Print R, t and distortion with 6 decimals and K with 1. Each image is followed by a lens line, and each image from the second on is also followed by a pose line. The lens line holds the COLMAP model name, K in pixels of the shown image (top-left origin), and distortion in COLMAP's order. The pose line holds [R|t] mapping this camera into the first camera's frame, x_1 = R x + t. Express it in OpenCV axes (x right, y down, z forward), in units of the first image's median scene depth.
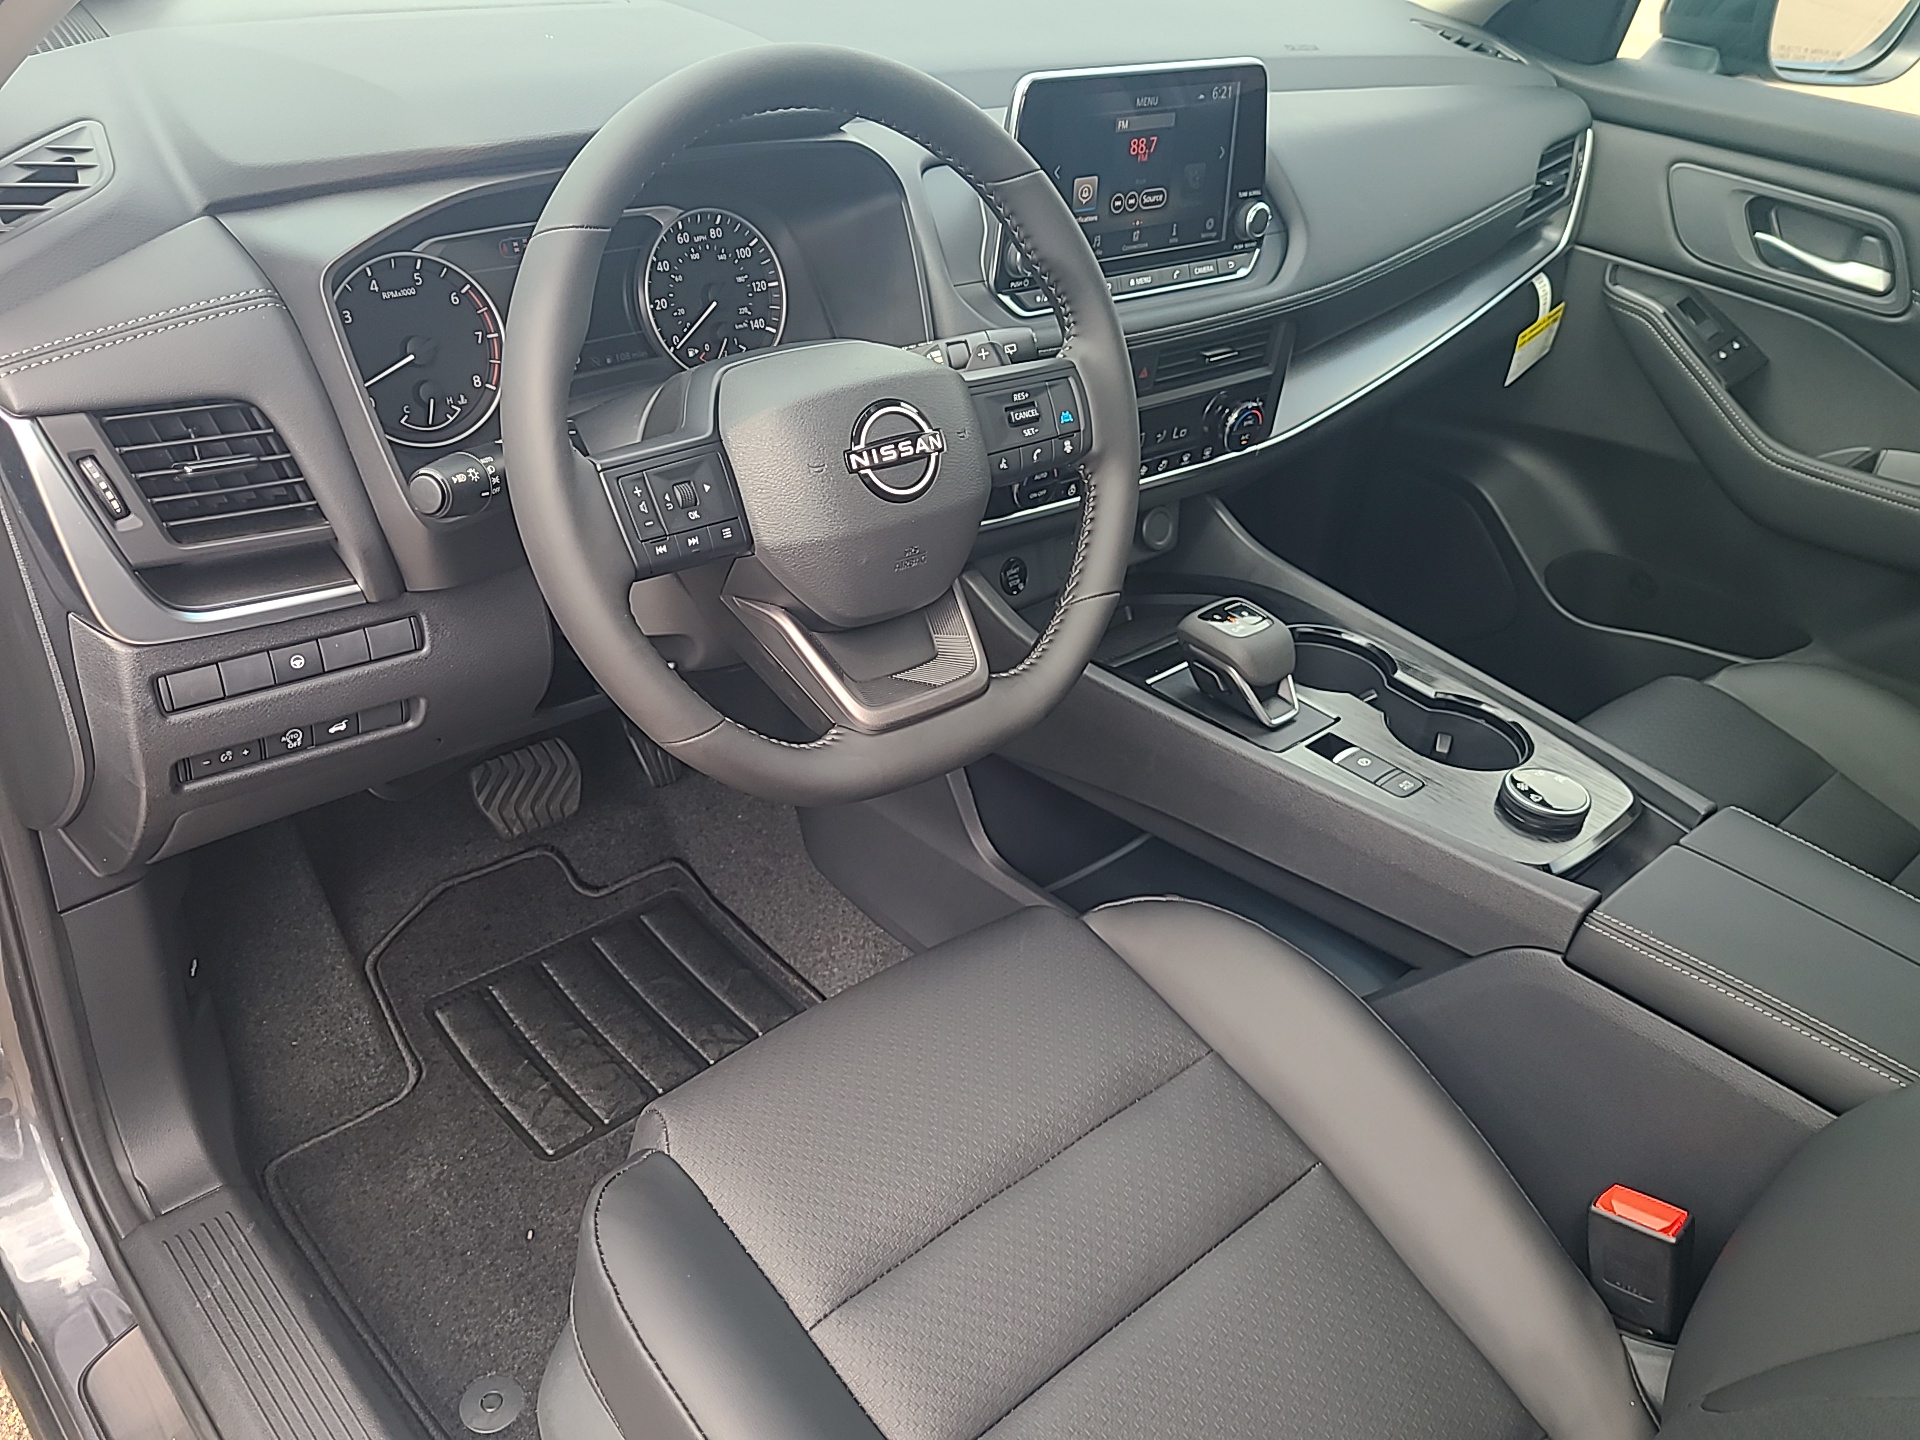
lens RADIAL K [[1478.4, 0, 955.7], [0, 1478.4, 727.9], [0, 0, 1]] dist [0.005811, -0.009510]
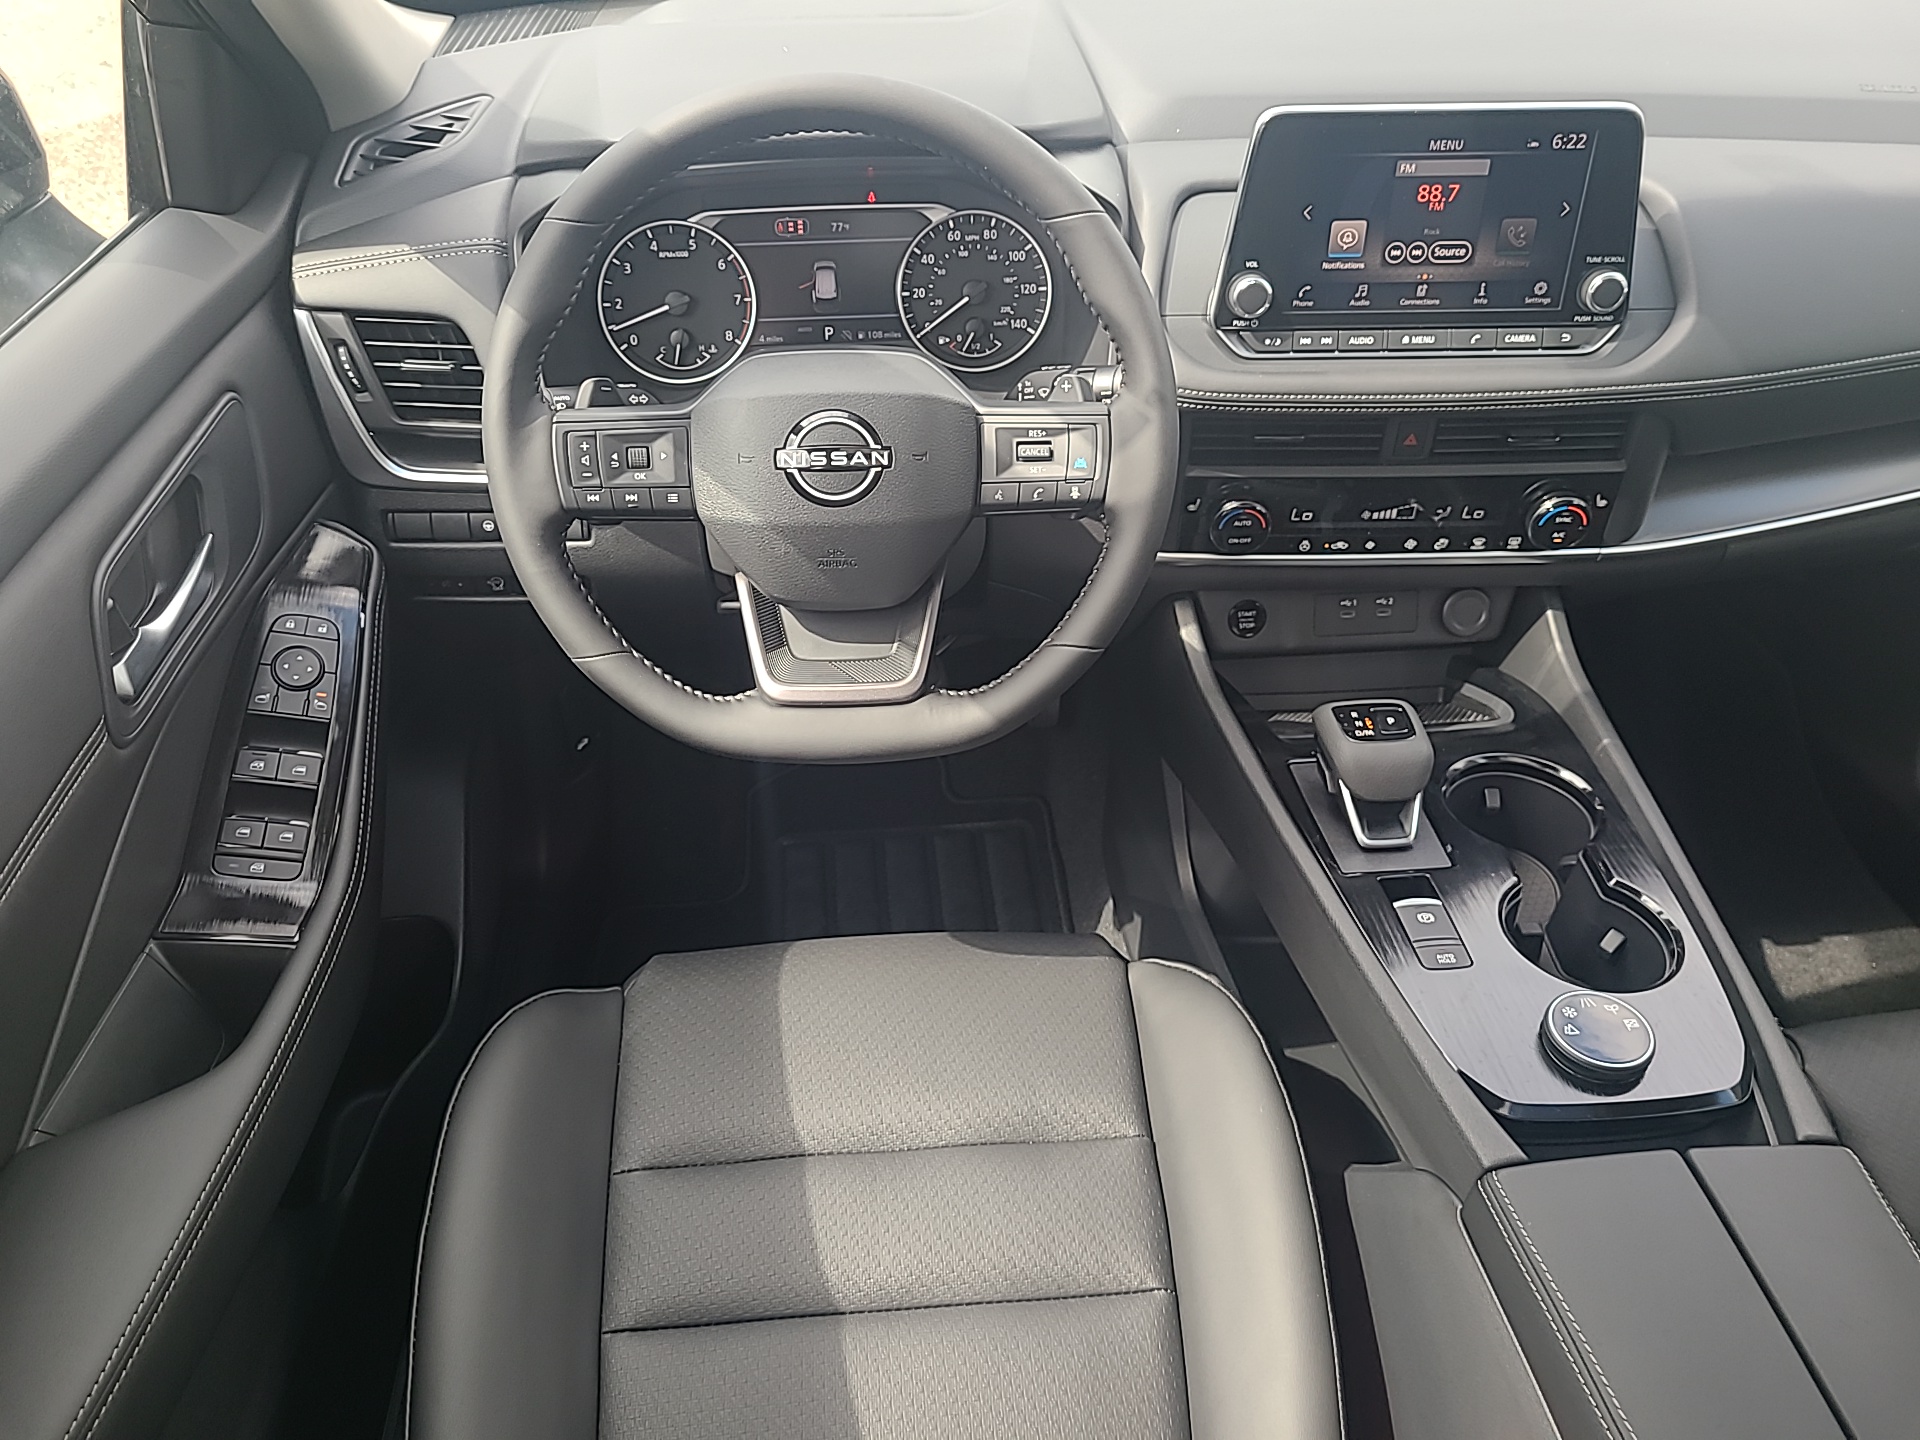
lens RADIAL K [[1398.3, 0, 960.0], [0, 1398.3, 720.0], [0, 0, 1]] dist [0.011140, 0.003369]
pose [[0.803624, 0.296863, -0.515812, 0.489939], [-0.277768, 0.953610, 0.116071, -0.118530], [0.526340, 0.049998, 0.848803, 0.151077]]
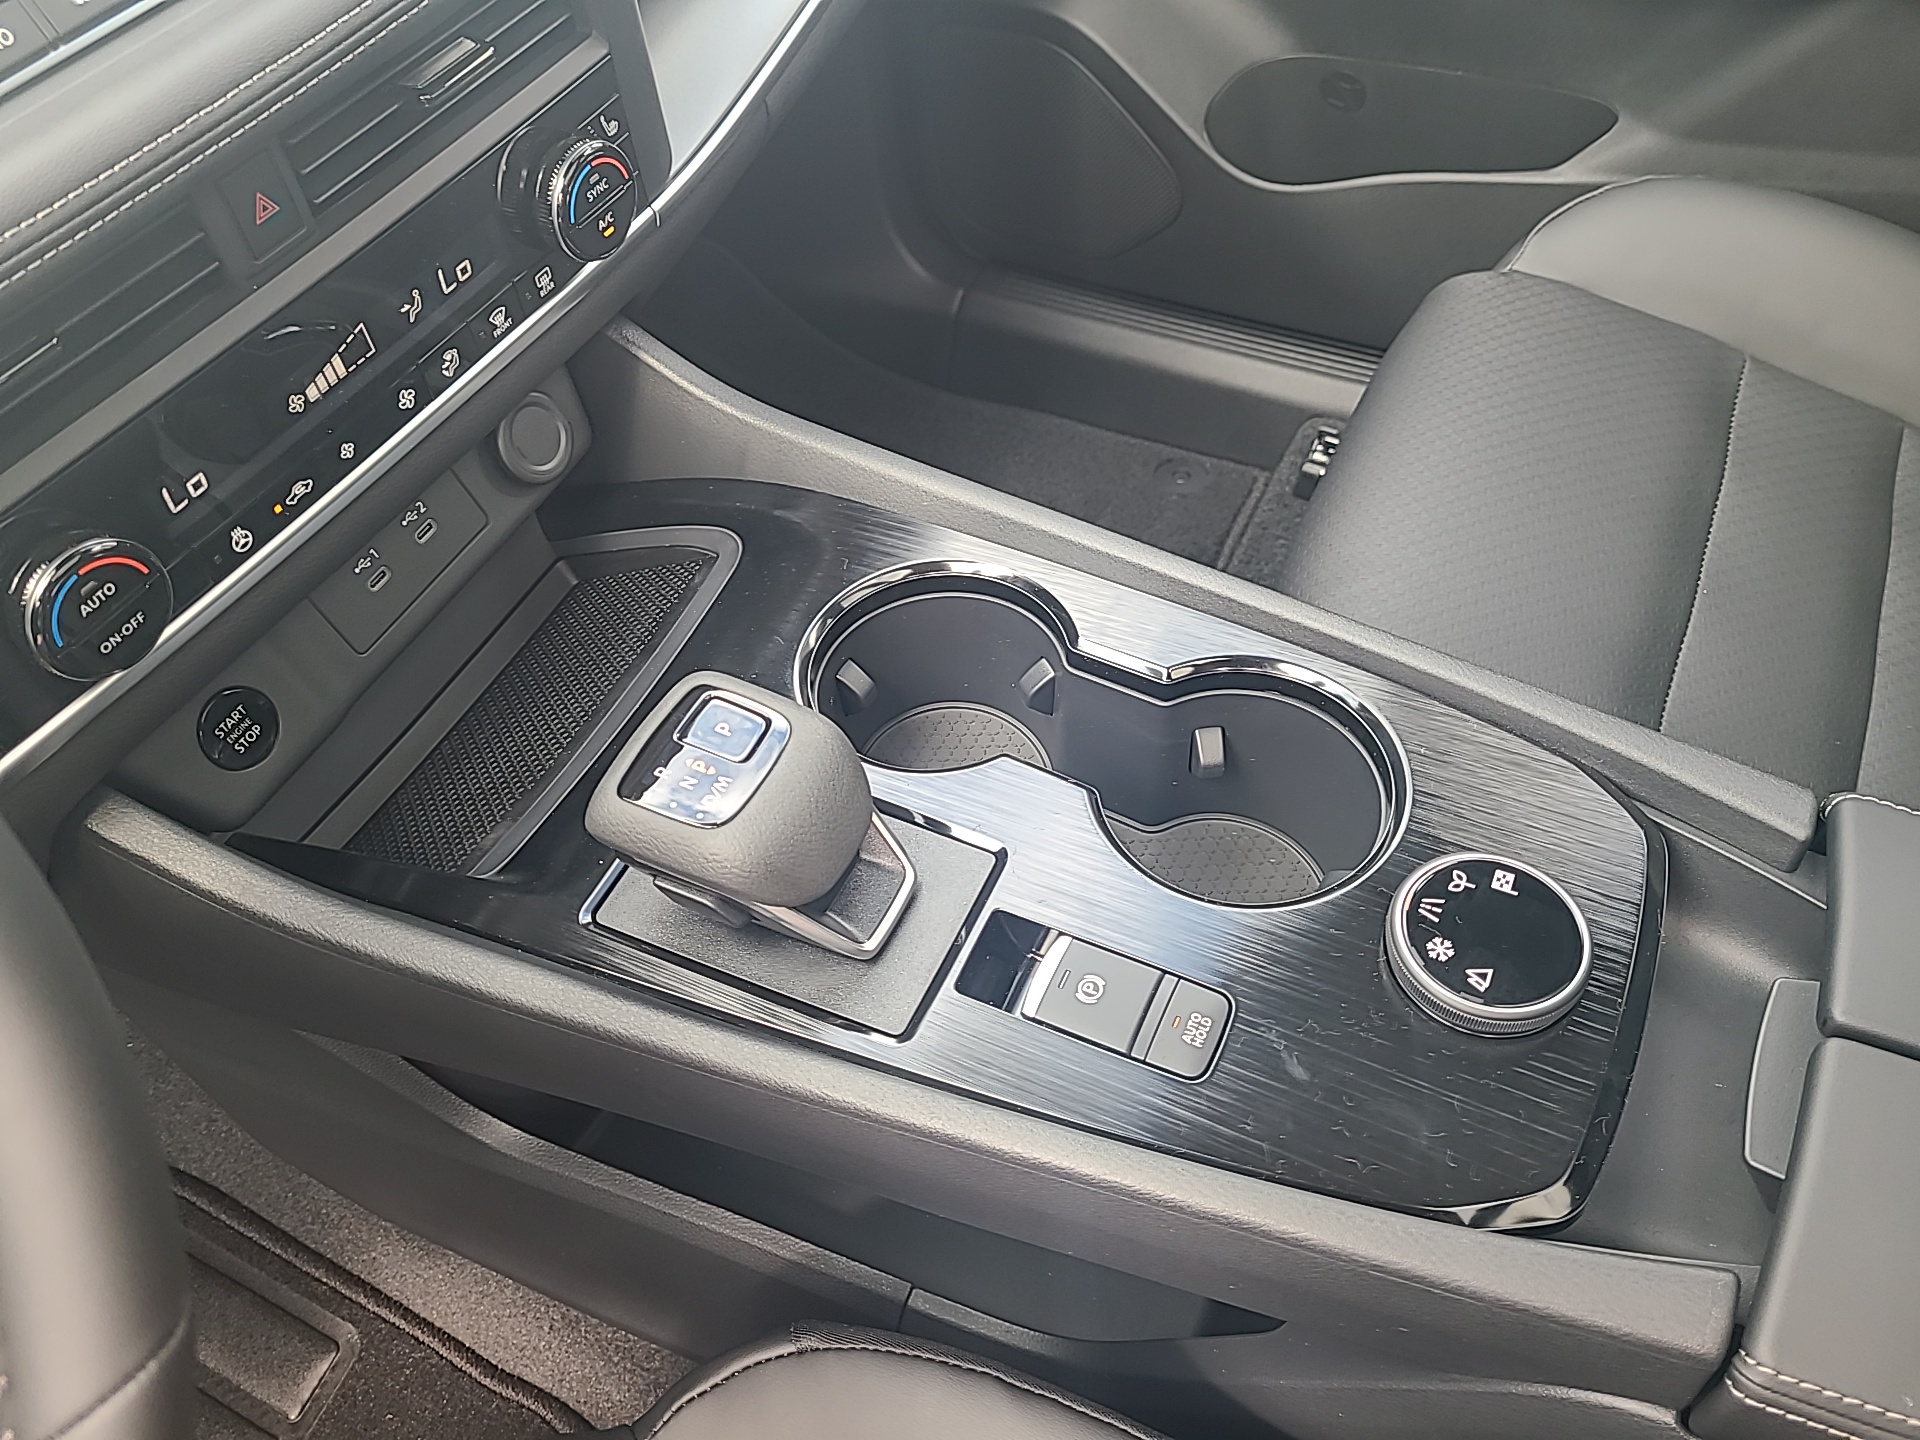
lens RADIAL K [[1478.4, 0, 955.7], [0, 1478.4, 727.9], [0, 0, 1]] dist [0.005811, -0.009510]
pose [[0.913430, -0.391286, 0.111984, 0.241016], [0.343429, 0.888670, 0.303844, -0.210116], [-0.218406, -0.239082, 0.946118, 0.670146]]
